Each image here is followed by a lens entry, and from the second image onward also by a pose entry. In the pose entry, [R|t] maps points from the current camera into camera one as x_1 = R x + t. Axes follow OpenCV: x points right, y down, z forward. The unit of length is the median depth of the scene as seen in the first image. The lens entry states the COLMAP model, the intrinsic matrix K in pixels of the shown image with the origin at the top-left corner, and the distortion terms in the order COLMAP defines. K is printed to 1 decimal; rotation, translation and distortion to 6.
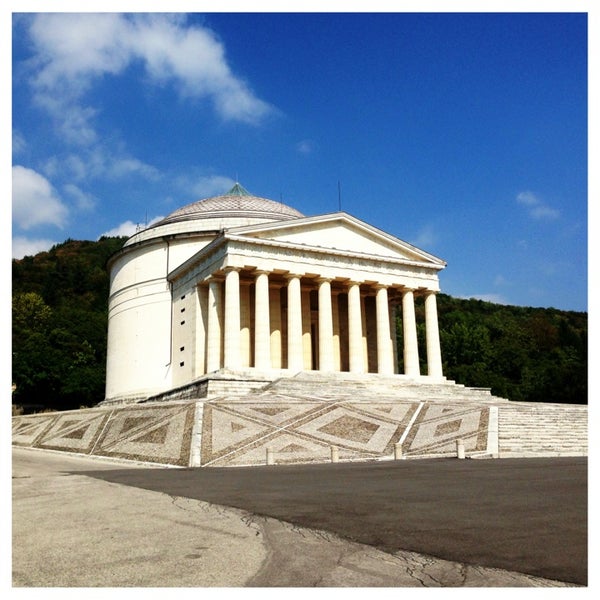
lens RADIAL K [[663.7, 0, 310.4], [0, 663.7, 298.3], [0, 0, 1]] dist [0.099554, -0.014807]
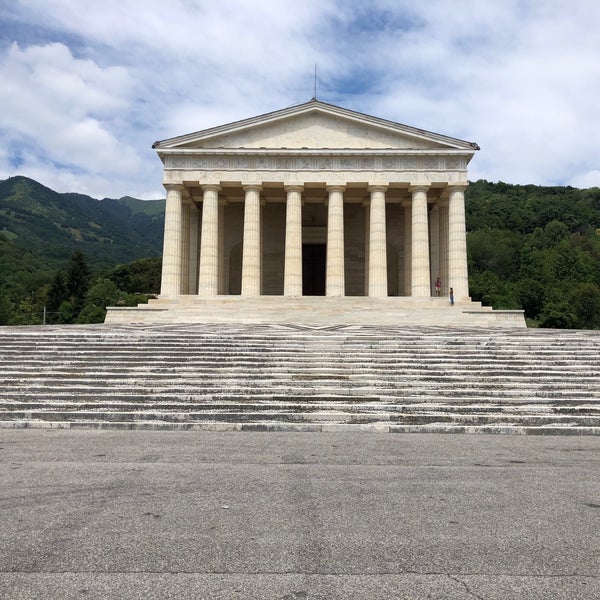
lens RADIAL K [[663.7, 0, 310.4], [0, 663.7, 298.3], [0, 0, 1]] dist [0.099554, -0.014807]
pose [[0.855530, -0.026843, -0.517057, 0.454164], [0.077841, 0.993973, 0.077196, 0.046634], [0.511868, -0.106292, 0.852463, 0.261897]]
